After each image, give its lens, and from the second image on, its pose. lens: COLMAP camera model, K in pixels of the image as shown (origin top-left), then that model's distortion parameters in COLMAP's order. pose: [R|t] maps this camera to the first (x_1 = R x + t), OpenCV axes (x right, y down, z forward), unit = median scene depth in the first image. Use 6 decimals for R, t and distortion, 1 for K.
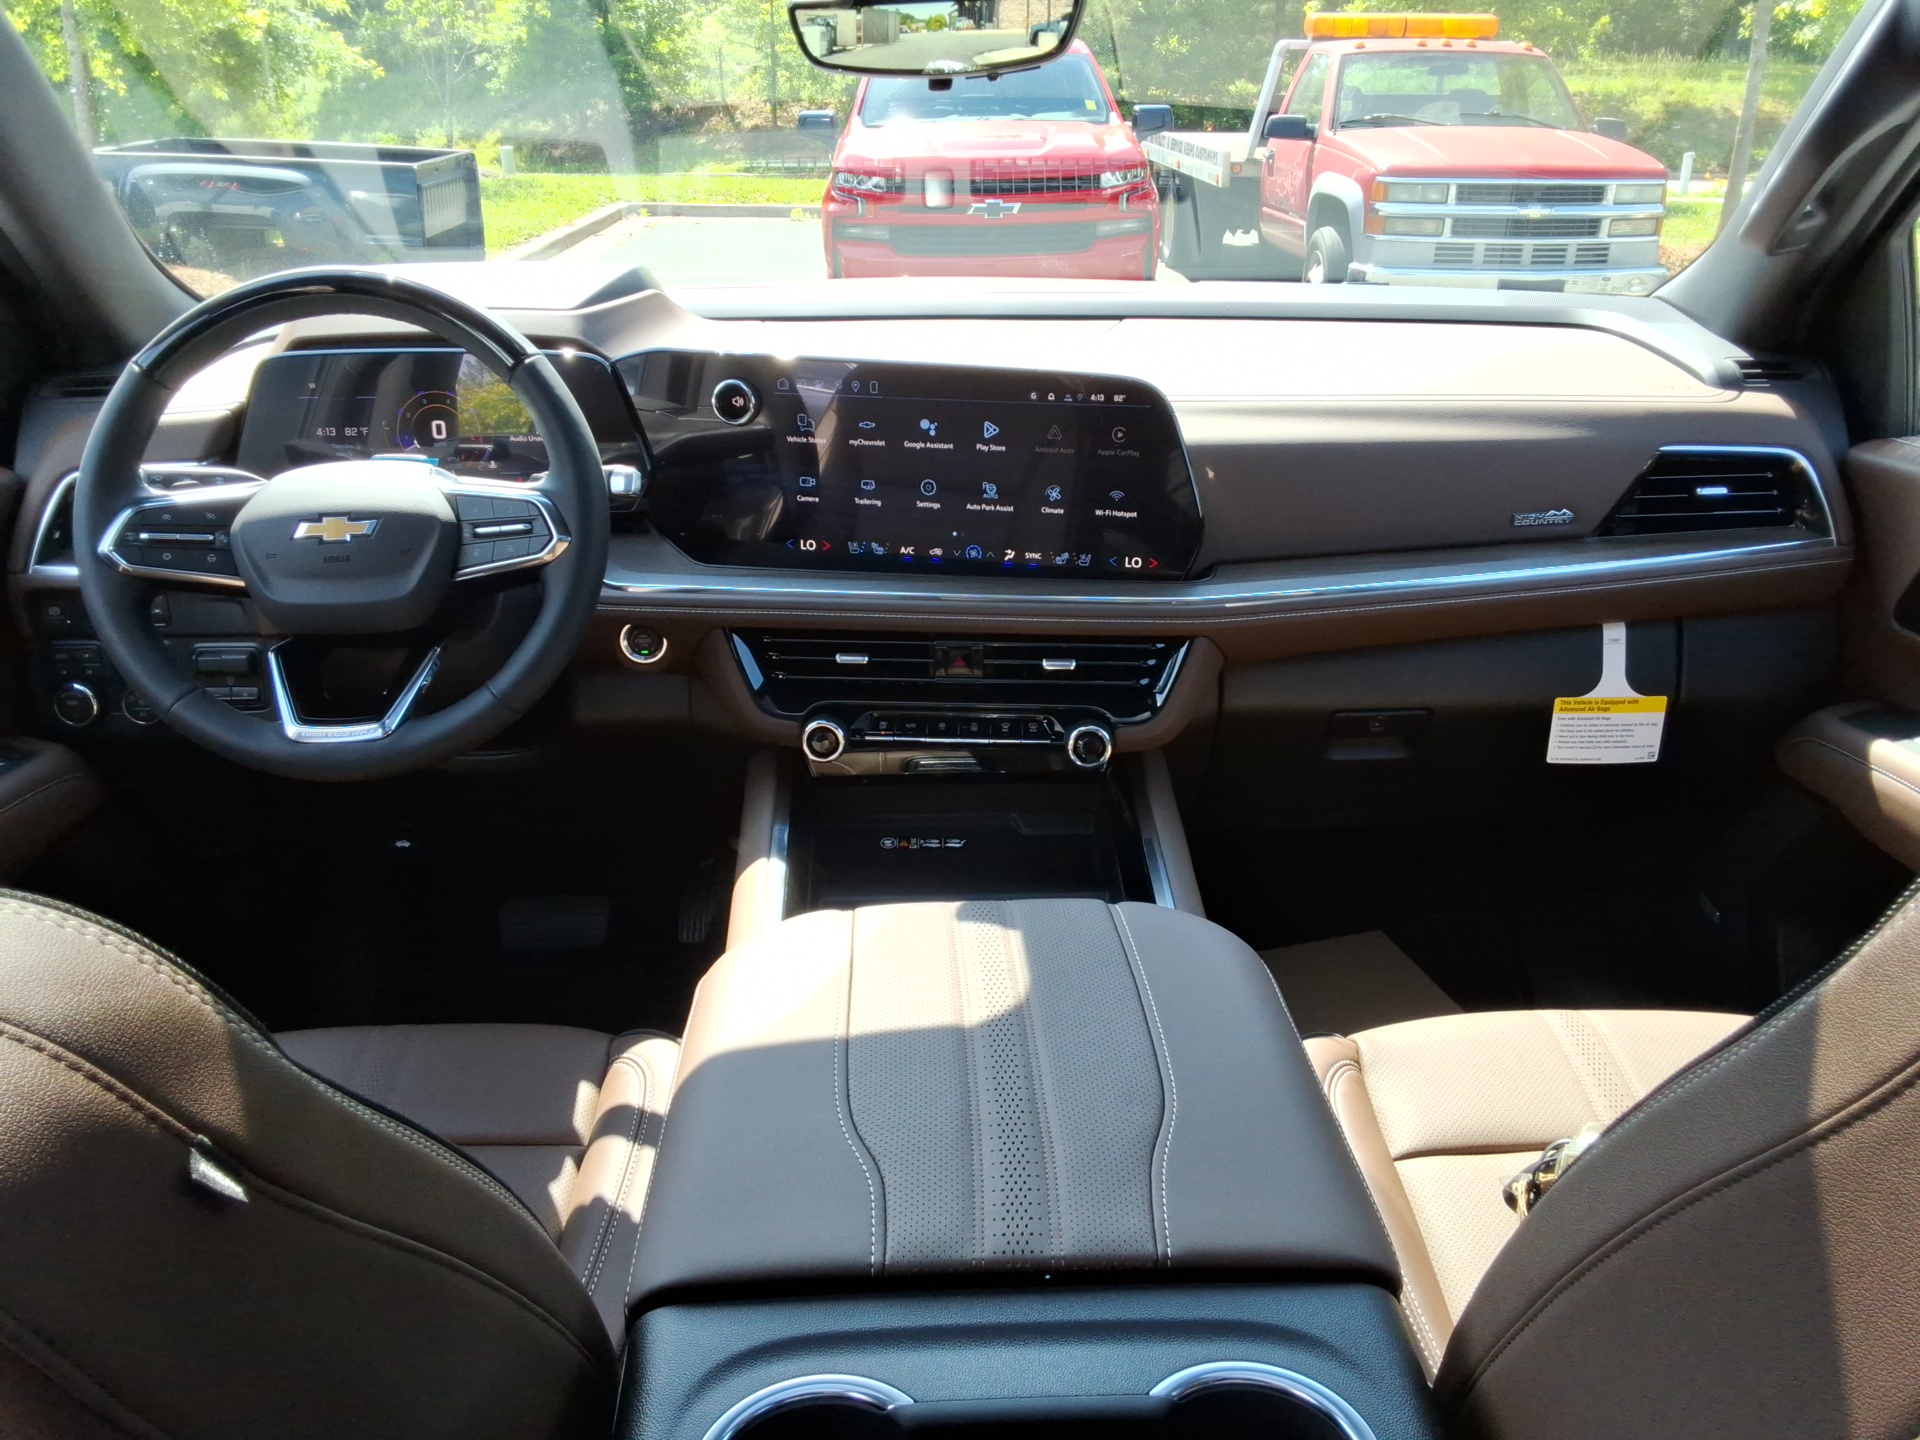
lens RADIAL K [[1540.8, 0, 972.3], [0, 1540.8, 711.3], [0, 0, 1]] dist [0.113770, -0.176748]
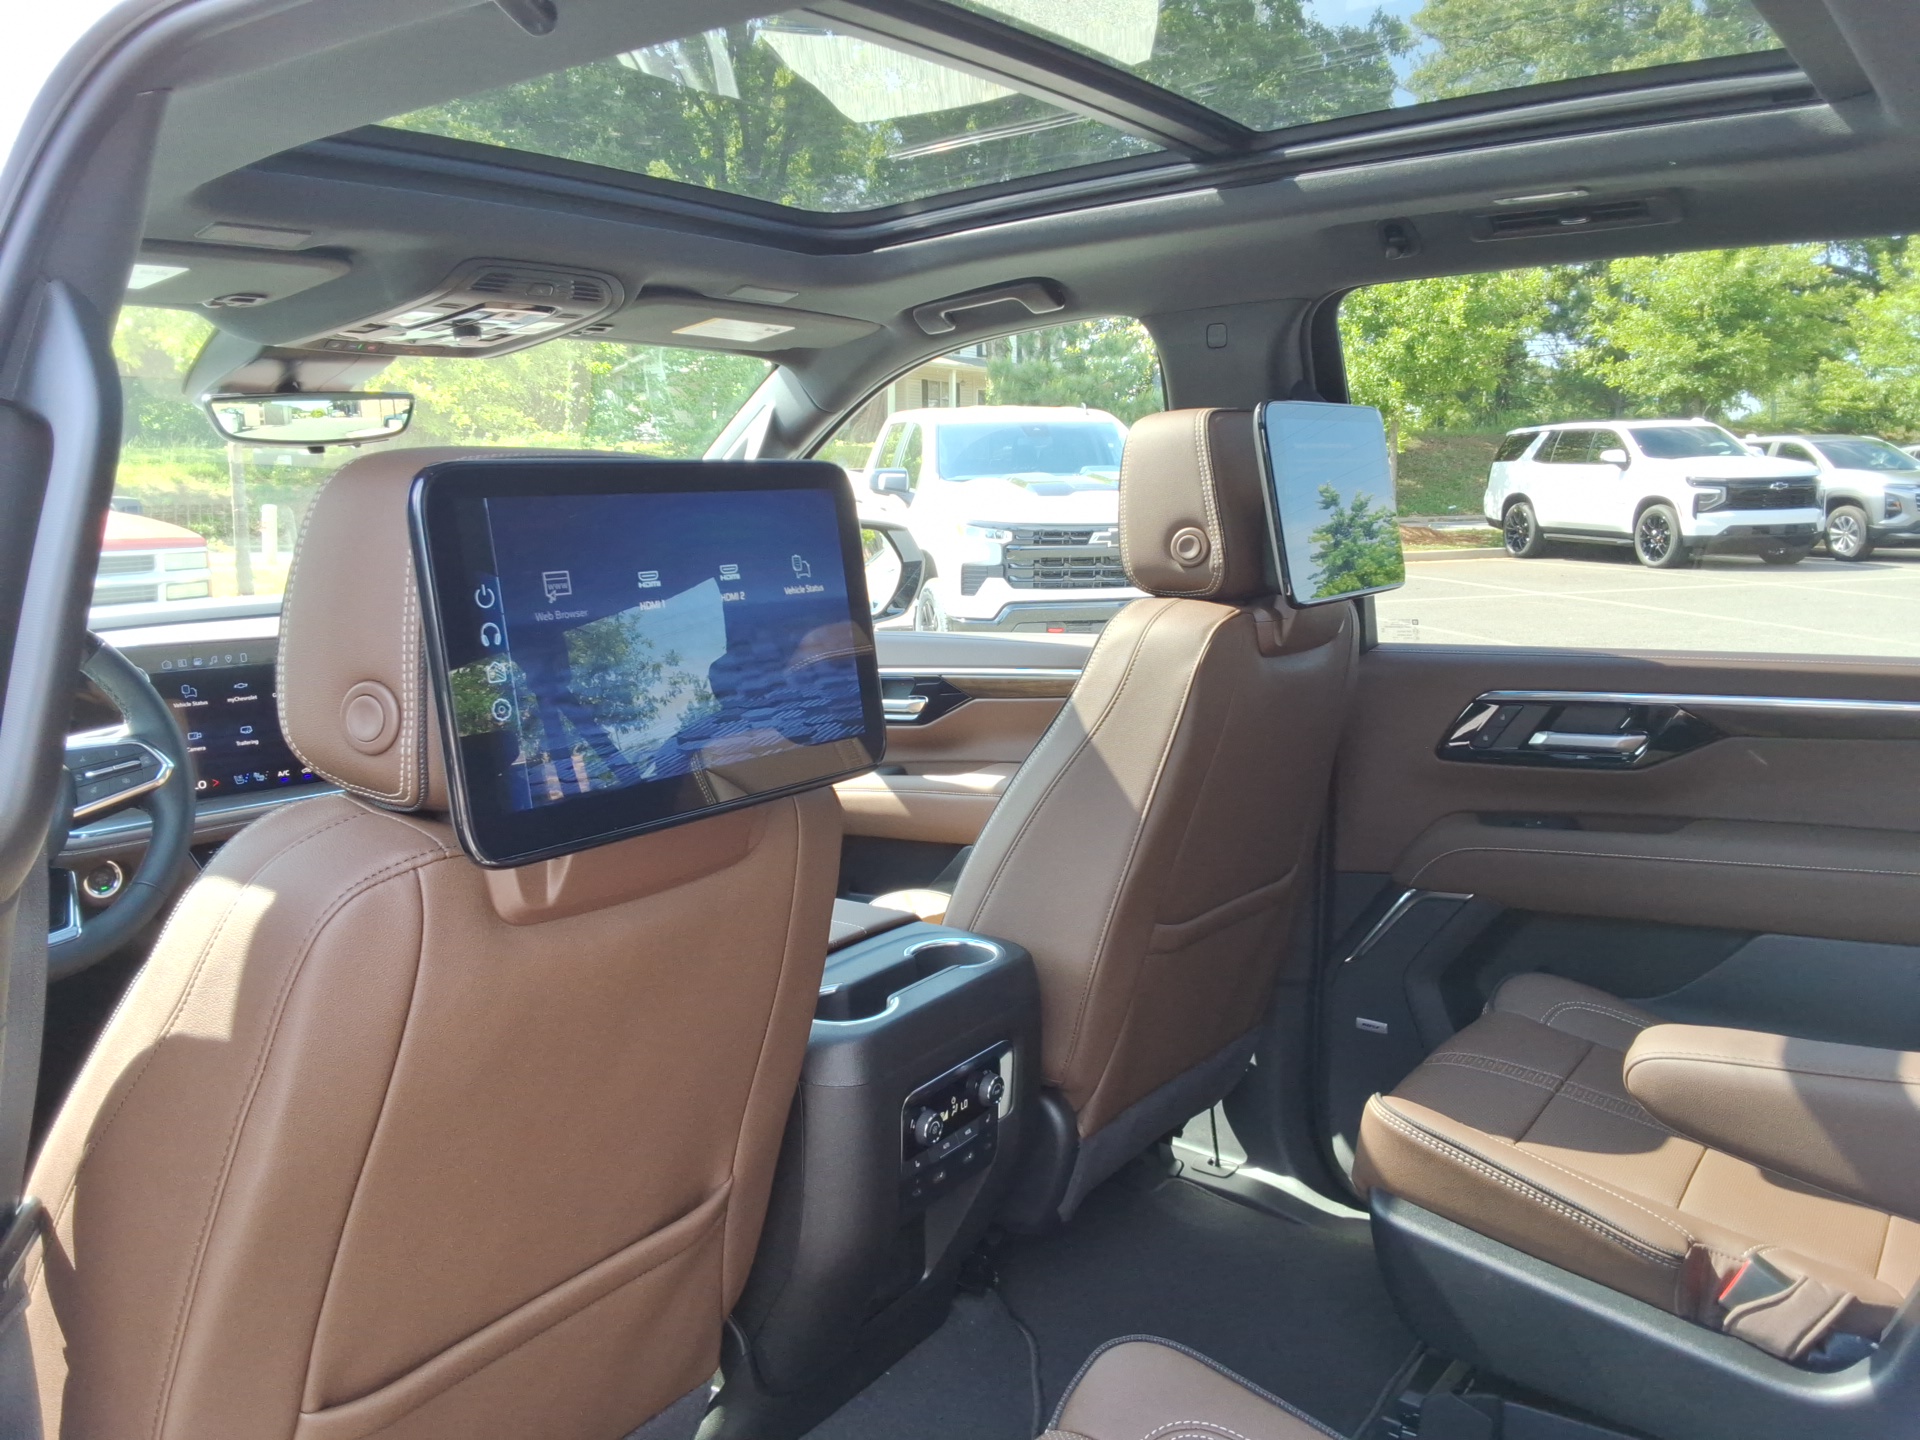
lens RADIAL K [[1540.8, 0, 972.3], [0, 1540.8, 711.3], [0, 0, 1]] dist [0.113770, -0.176748]
pose [[0.605965, -0.135303, 0.783900, -0.868229], [0.308379, 0.948326, -0.074698, 0.153148], [-0.733286, 0.287003, 0.616377, -0.340624]]
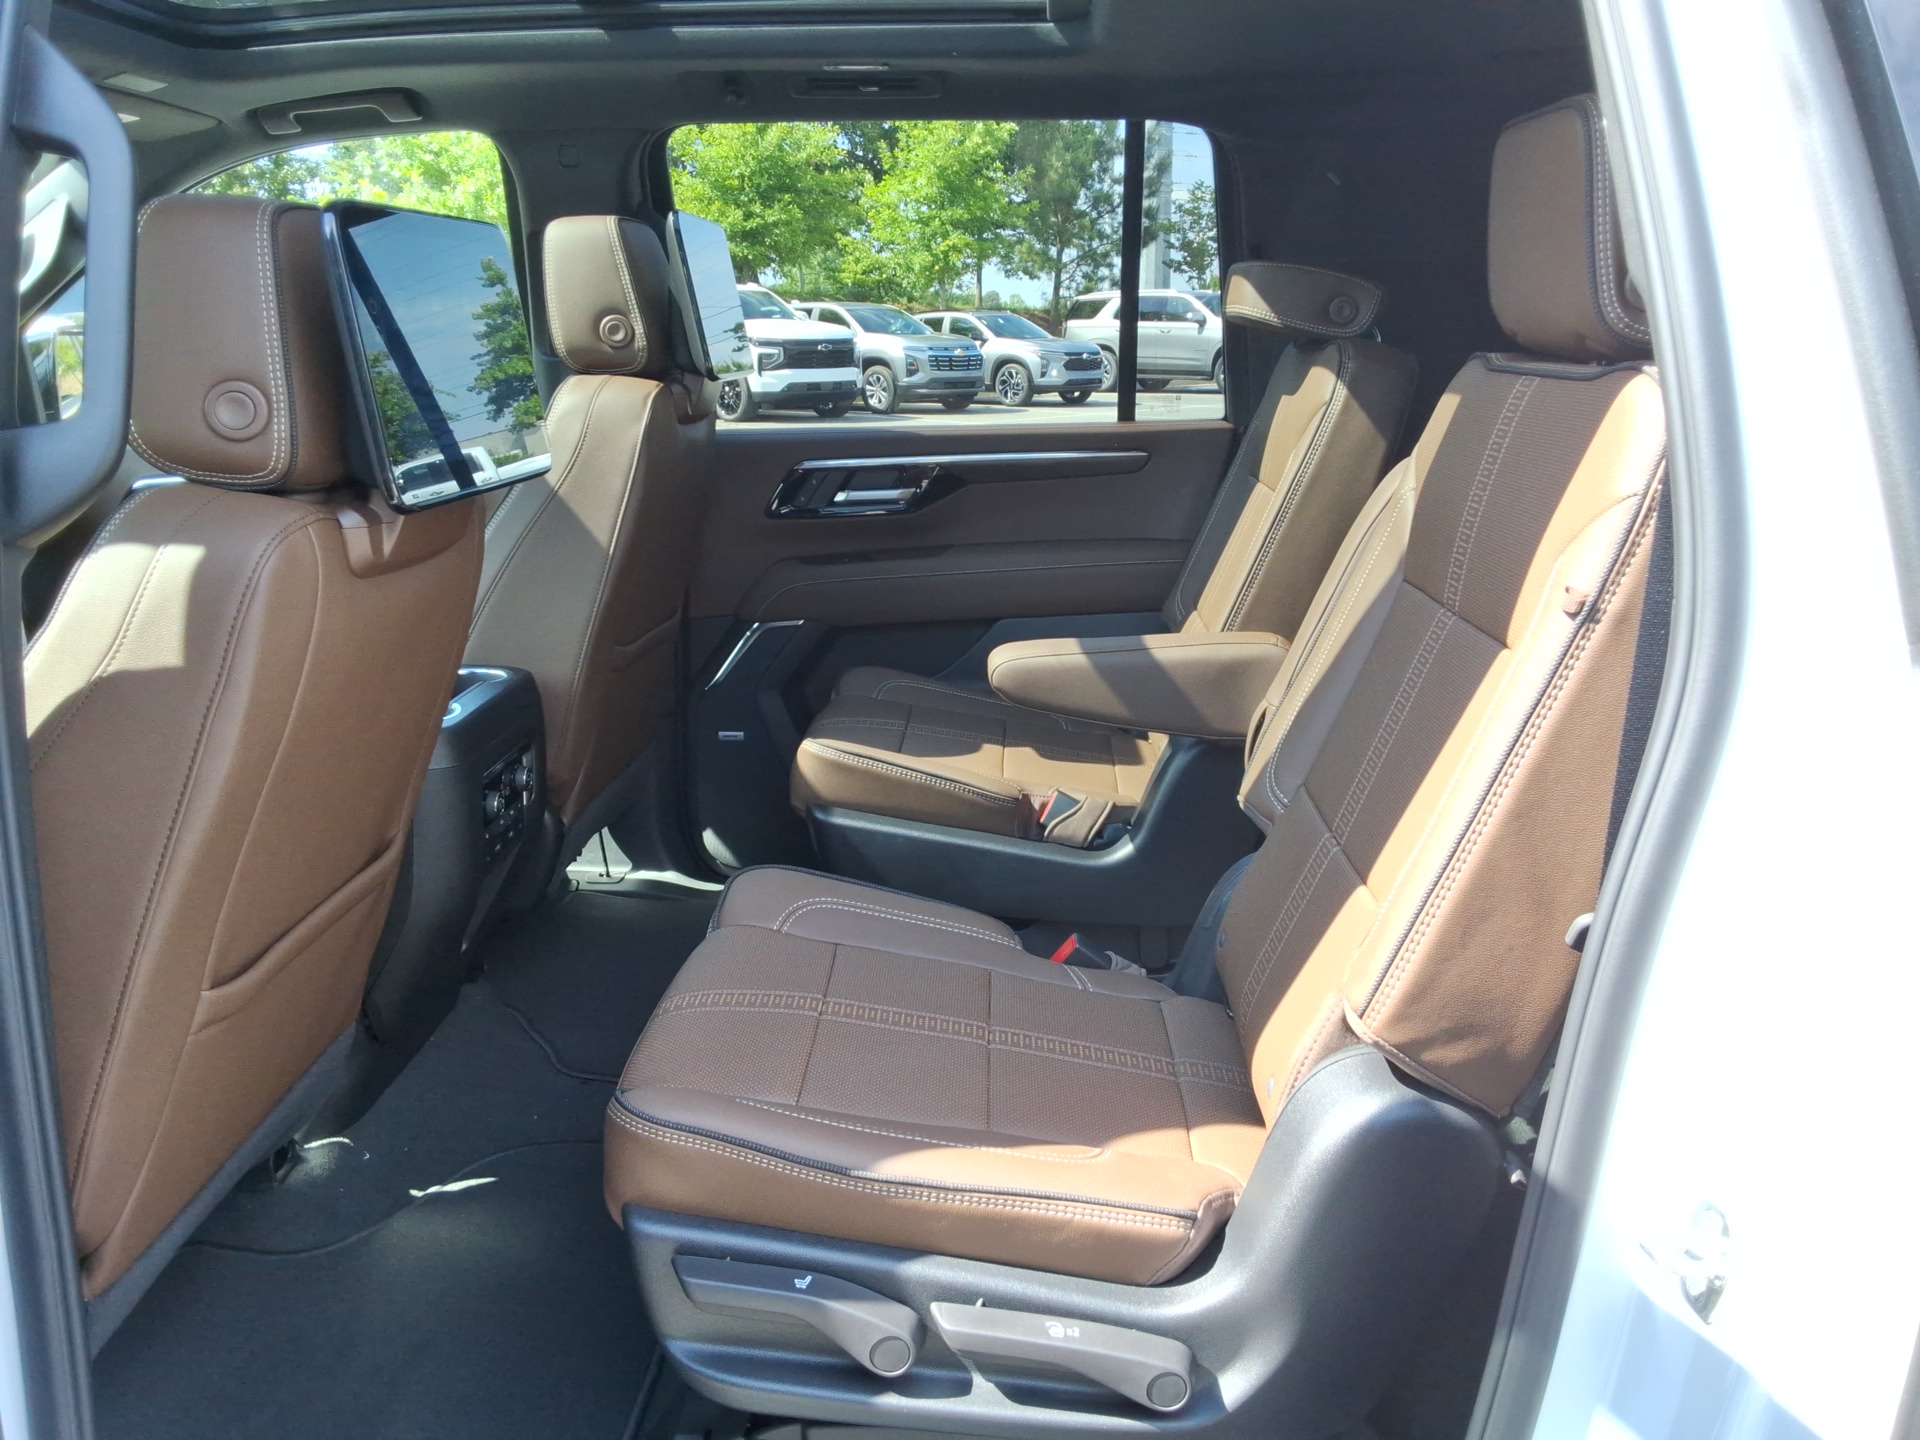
lens RADIAL K [[1540.8, 0, 972.3], [0, 1540.8, 711.3], [0, 0, 1]] dist [0.113770, -0.176748]
pose [[0.075234, -0.245315, 0.966520, -1.326122], [0.366164, 0.908350, 0.202049, 0.146498], [-0.927504, 0.338704, 0.158165, -0.176423]]
